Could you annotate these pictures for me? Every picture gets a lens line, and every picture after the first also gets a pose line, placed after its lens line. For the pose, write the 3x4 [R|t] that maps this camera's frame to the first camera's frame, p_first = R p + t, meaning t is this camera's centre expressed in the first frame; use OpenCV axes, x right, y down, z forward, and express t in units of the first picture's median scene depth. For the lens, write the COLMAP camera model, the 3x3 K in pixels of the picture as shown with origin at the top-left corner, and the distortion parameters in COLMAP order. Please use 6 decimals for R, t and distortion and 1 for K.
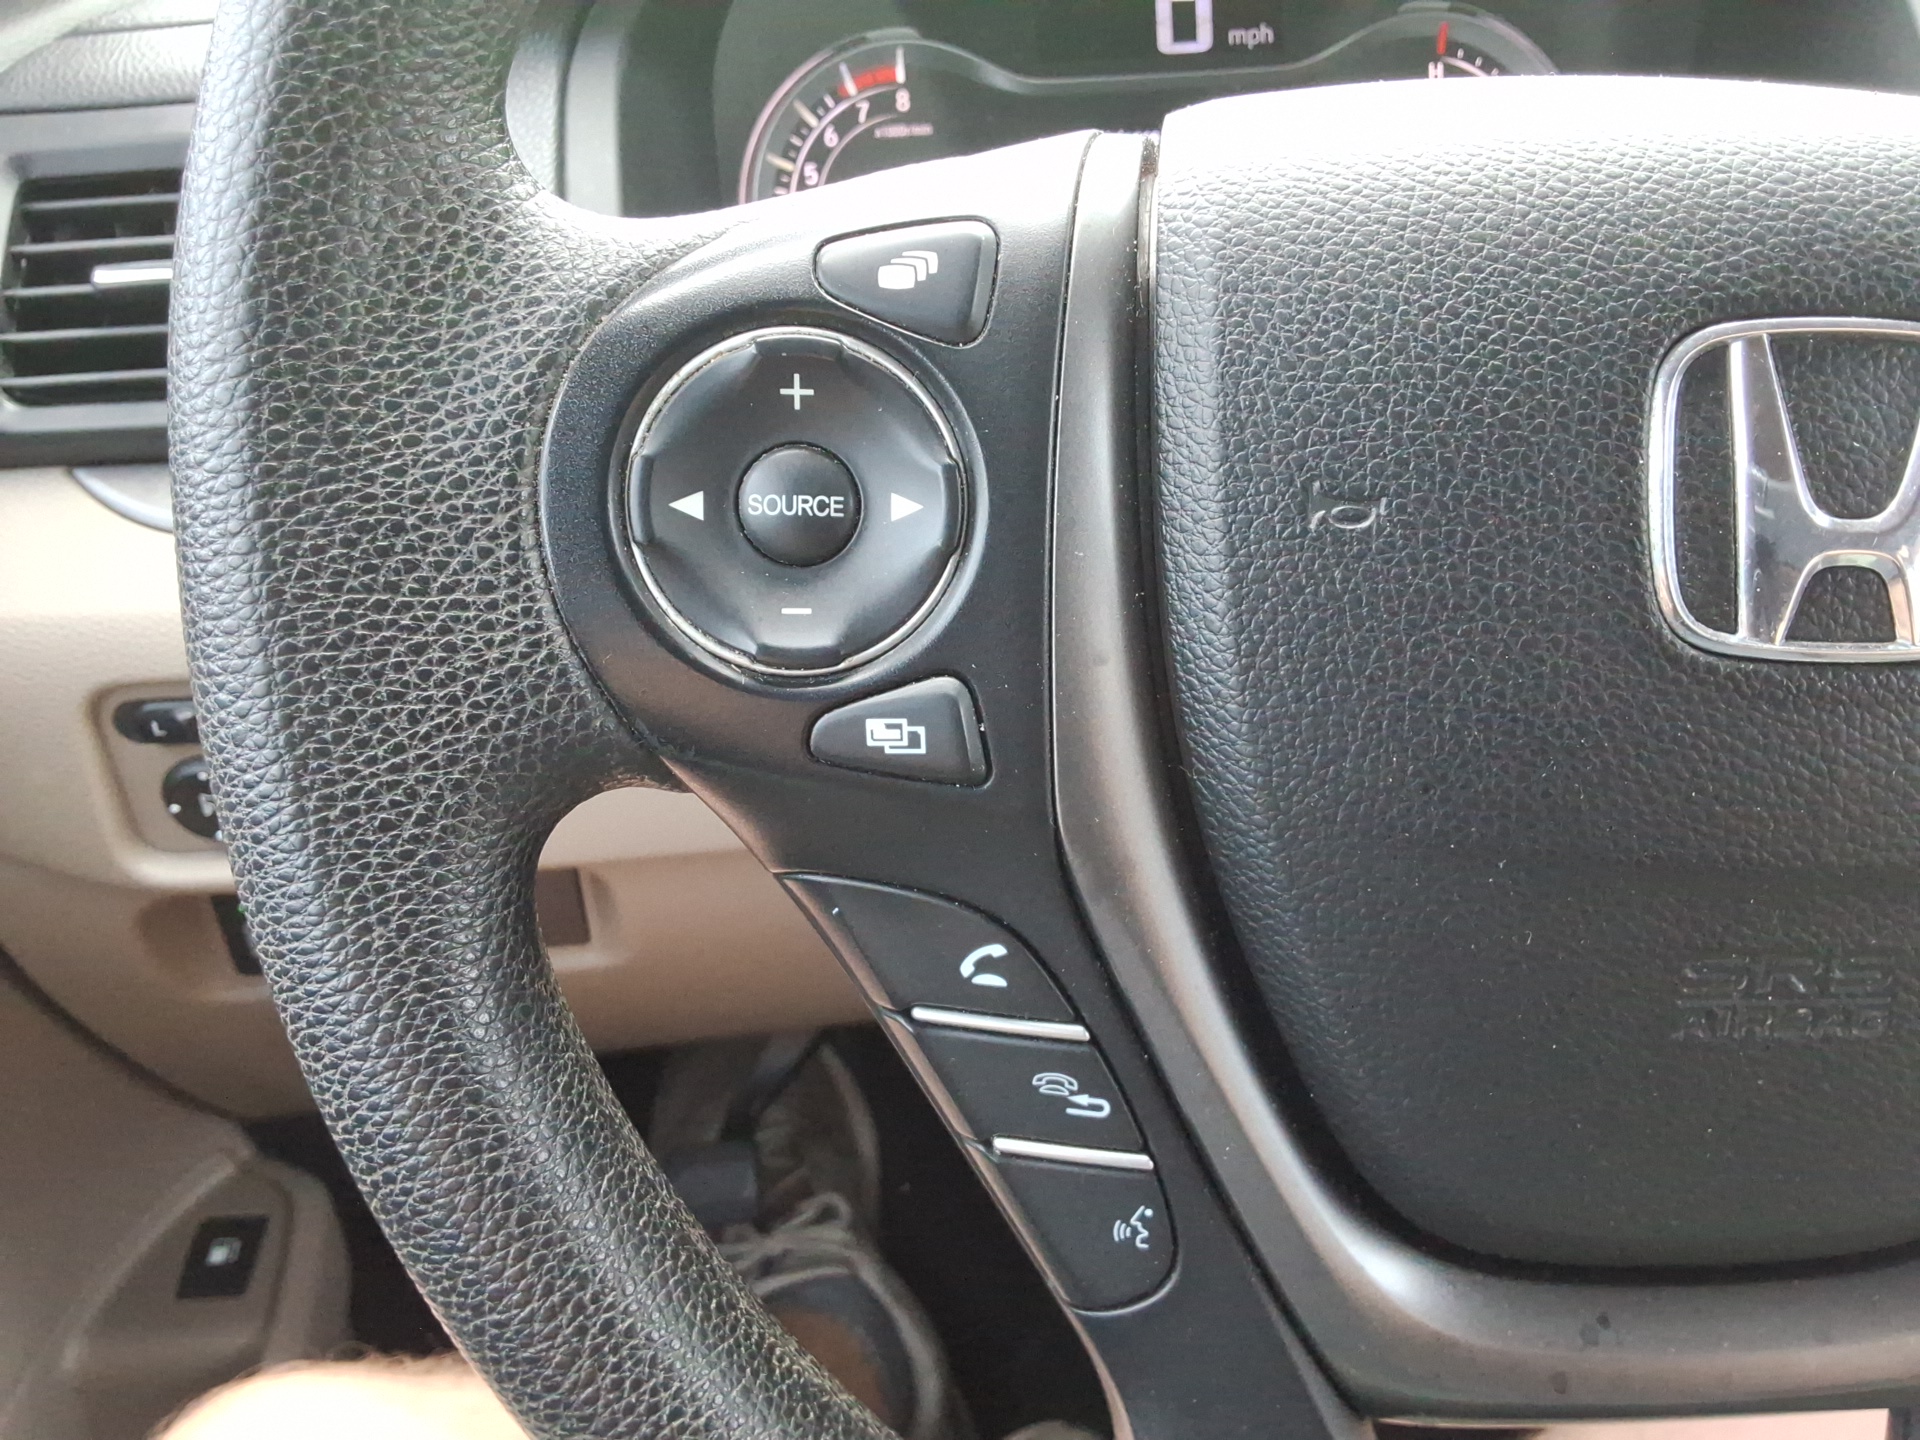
lens RADIAL K [[1544.3, 0, 960.0], [0, 1544.3, 720.0], [0, 0, 1]] dist [0.100559, -0.182024]
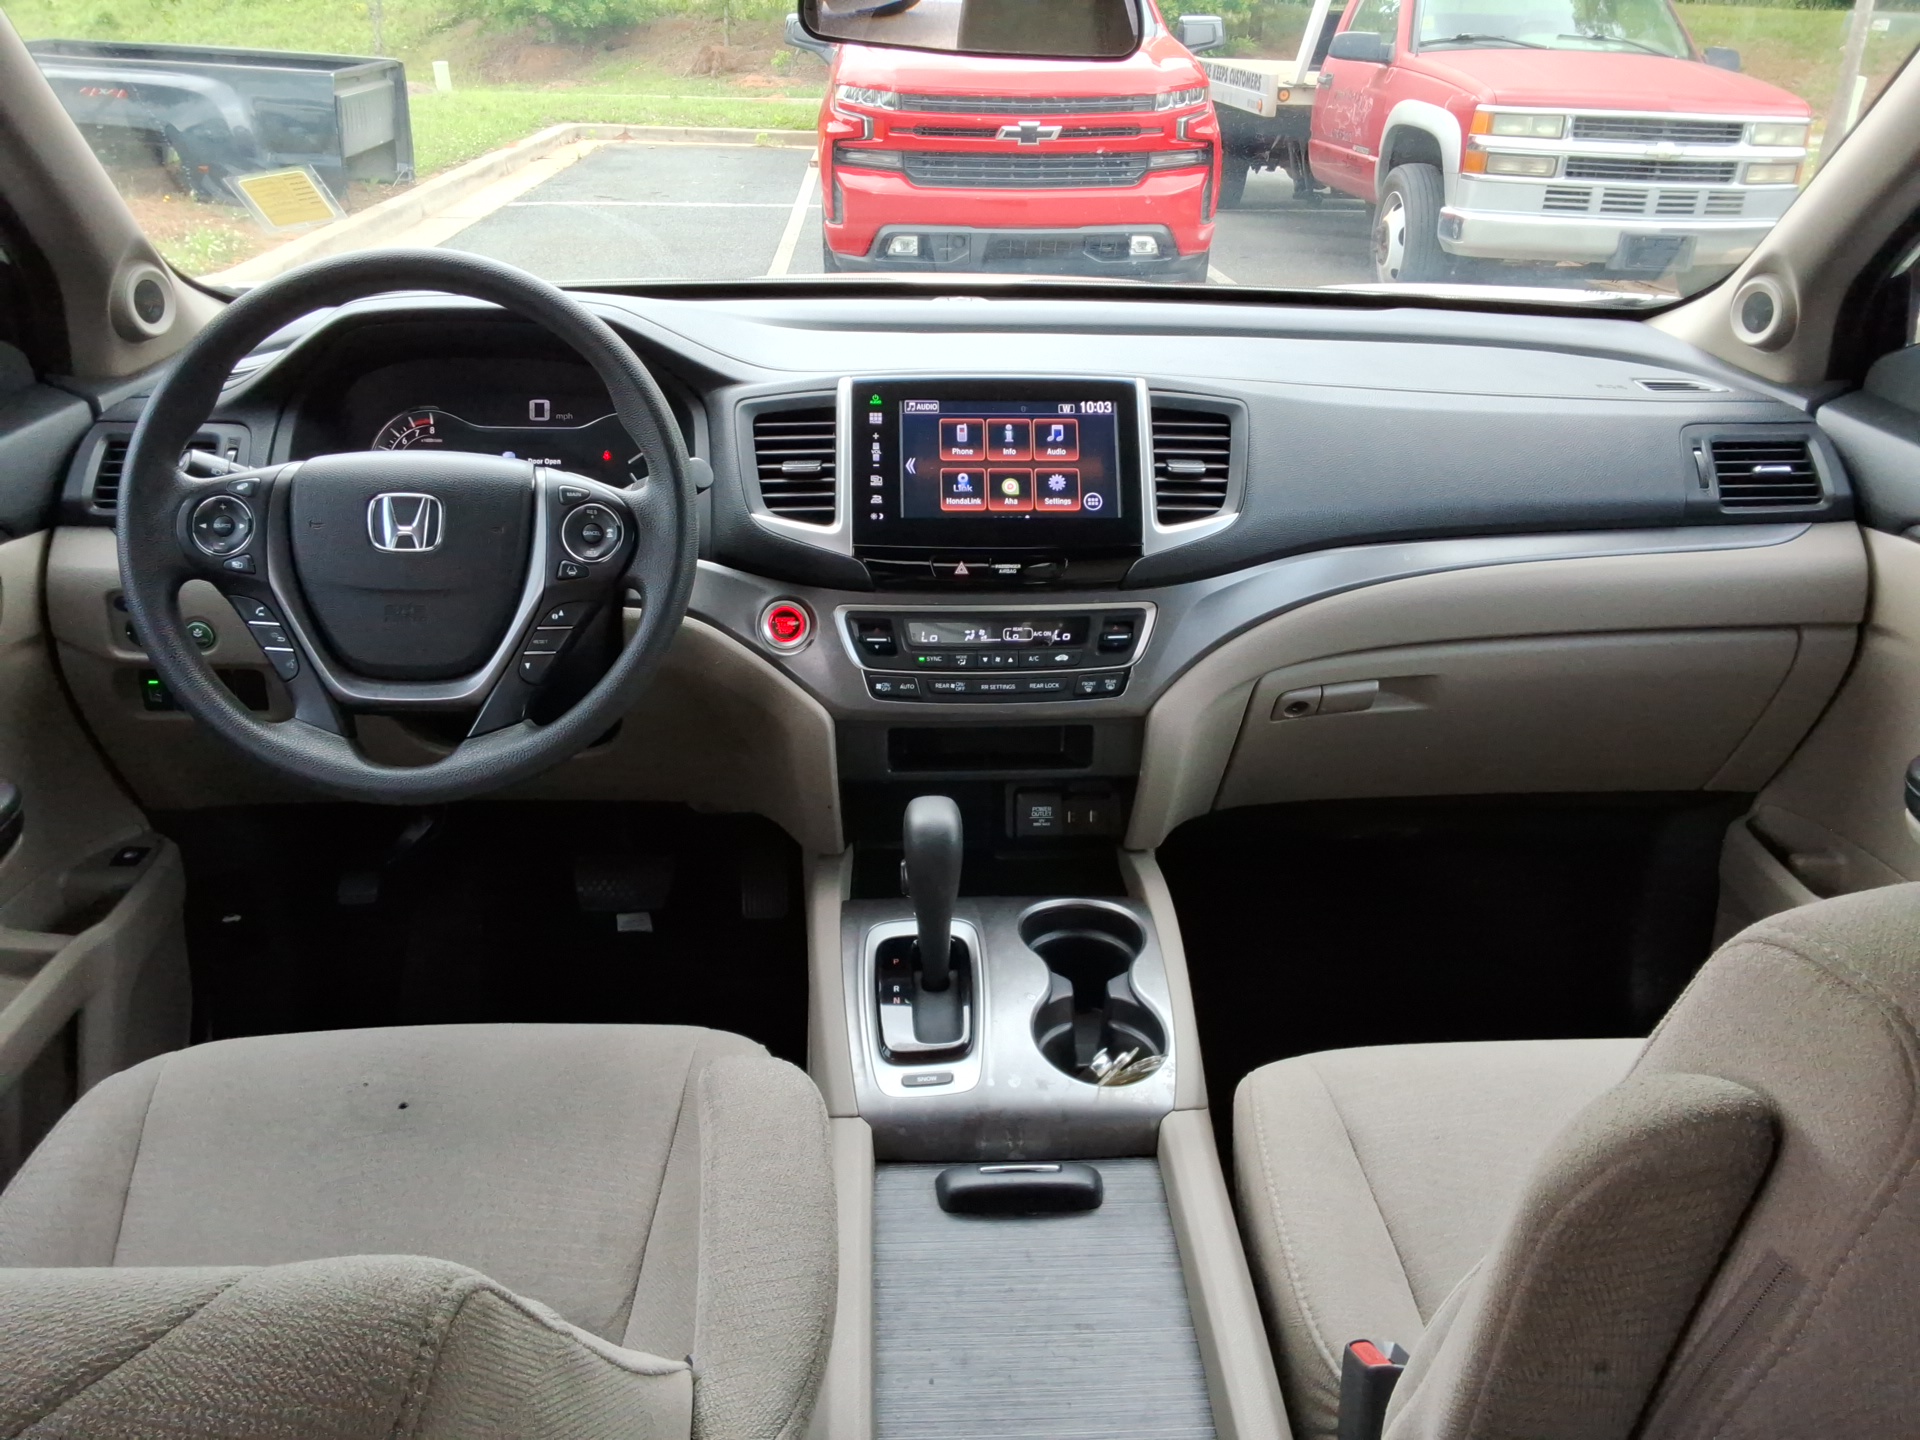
lens RADIAL K [[1508.2, 0, 1014.9], [0, 1508.2, 721.2], [0, 0, 1]] dist [0.093534, -0.168330]
pose [[0.997912, 0.064368, -0.005376, 2.889597], [-0.064430, 0.986052, -0.153461, 1.285776], [-0.004577, 0.153487, 0.988140, -4.453078]]
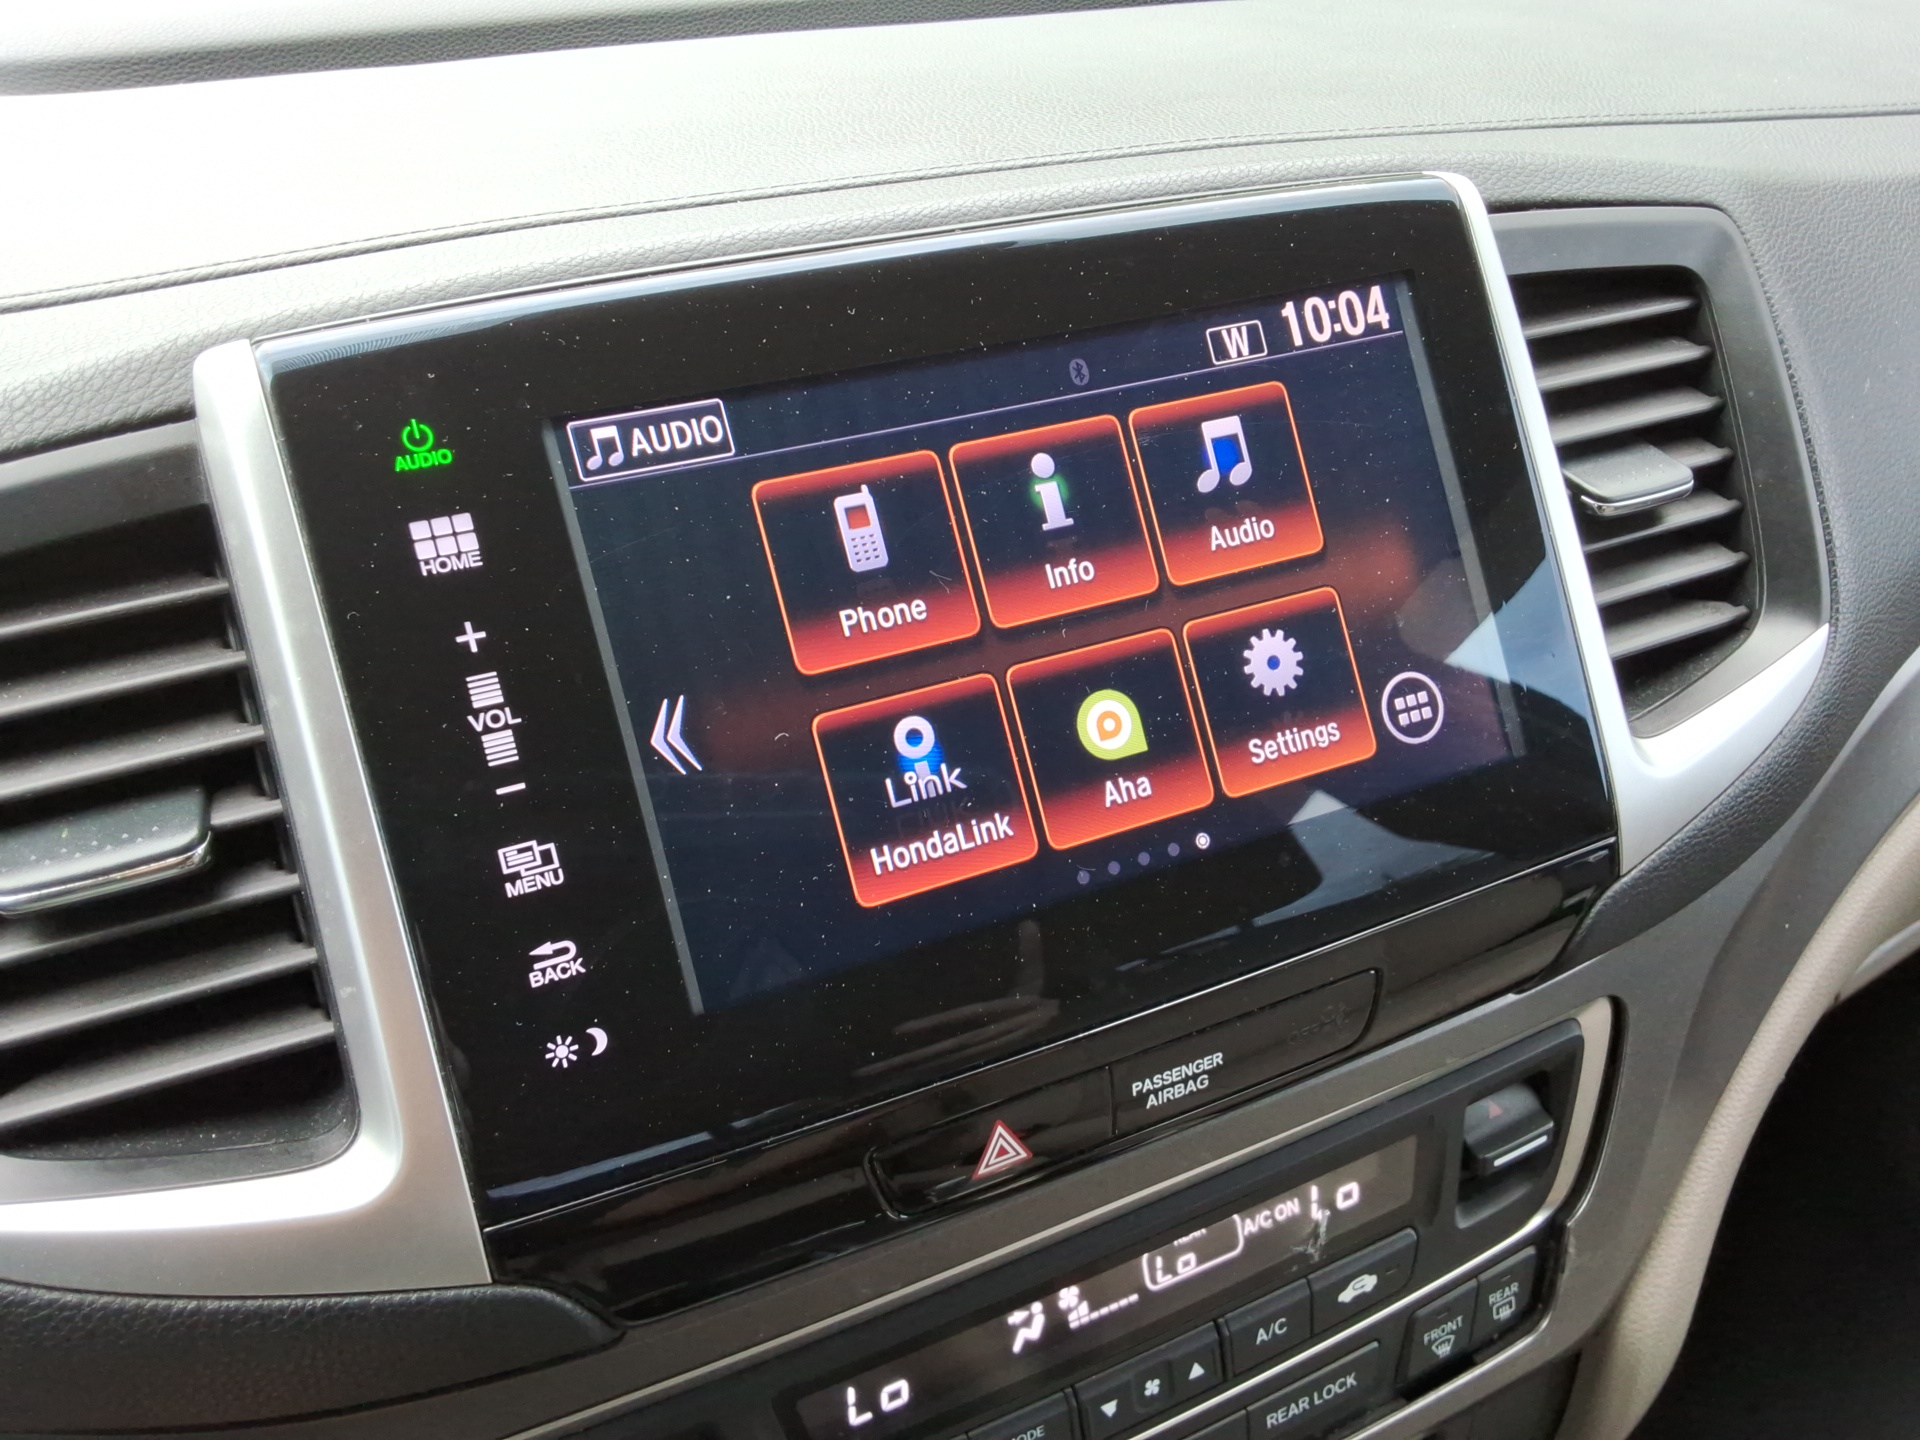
lens RADIAL K [[1538.8, 0, 974.0], [0, 1538.8, 714.4], [0, 0, 1]] dist [0.115609, -0.195909]
pose [[0.945551, -0.150459, 0.288609, 2.177557], [0.149469, 0.988435, 0.025600, -0.832728], [-0.289123, 0.018932, 0.957105, 0.502323]]
